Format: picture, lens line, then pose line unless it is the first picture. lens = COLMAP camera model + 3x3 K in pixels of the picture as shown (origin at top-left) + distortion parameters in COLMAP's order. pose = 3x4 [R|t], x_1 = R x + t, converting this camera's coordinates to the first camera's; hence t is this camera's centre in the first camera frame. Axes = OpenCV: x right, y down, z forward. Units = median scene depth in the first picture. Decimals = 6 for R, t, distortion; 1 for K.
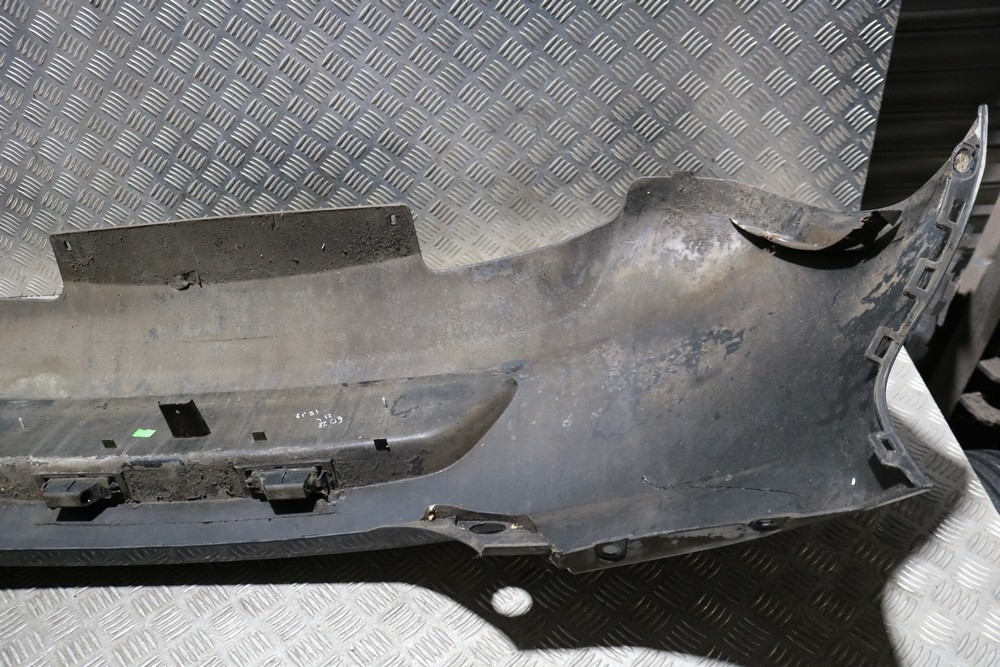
lens RADIAL K [[826.6, 0, 499.5], [0, 826.6, 329.6], [0, 0, 1]] dist [-0.136218, 0.089388]
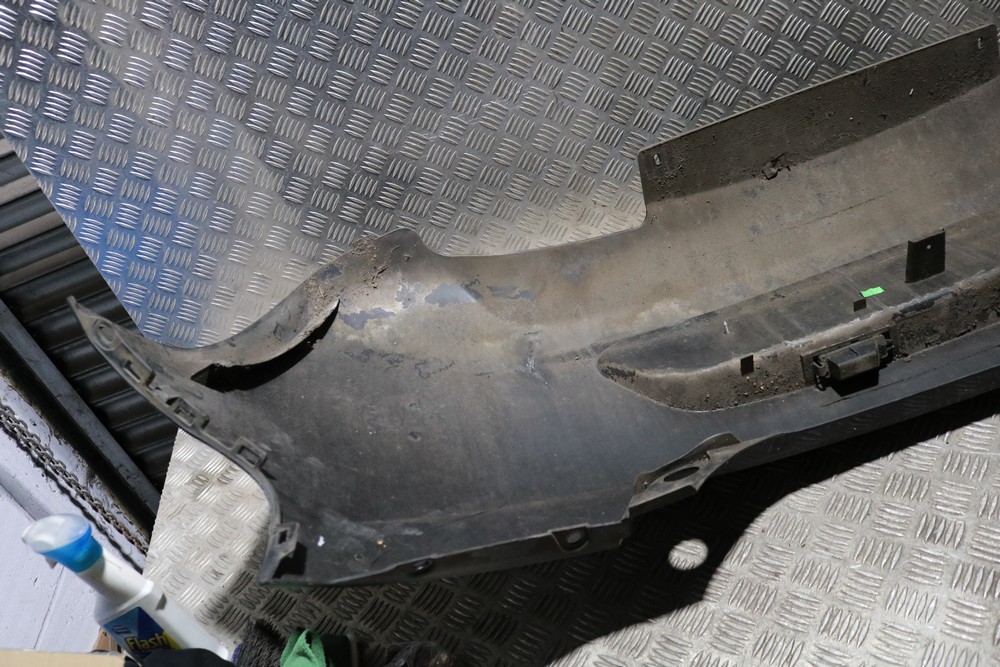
lens RADIAL K [[826.6, 0, 503.8], [0, 826.6, 338.5], [0, 0, 1]] dist [-0.136218, 0.089388]
pose [[0.959707, -0.280318, -0.019592, -0.736359], [0.279117, 0.959013, -0.048871, 0.092196], [0.032488, 0.041434, 0.998613, 0.036988]]
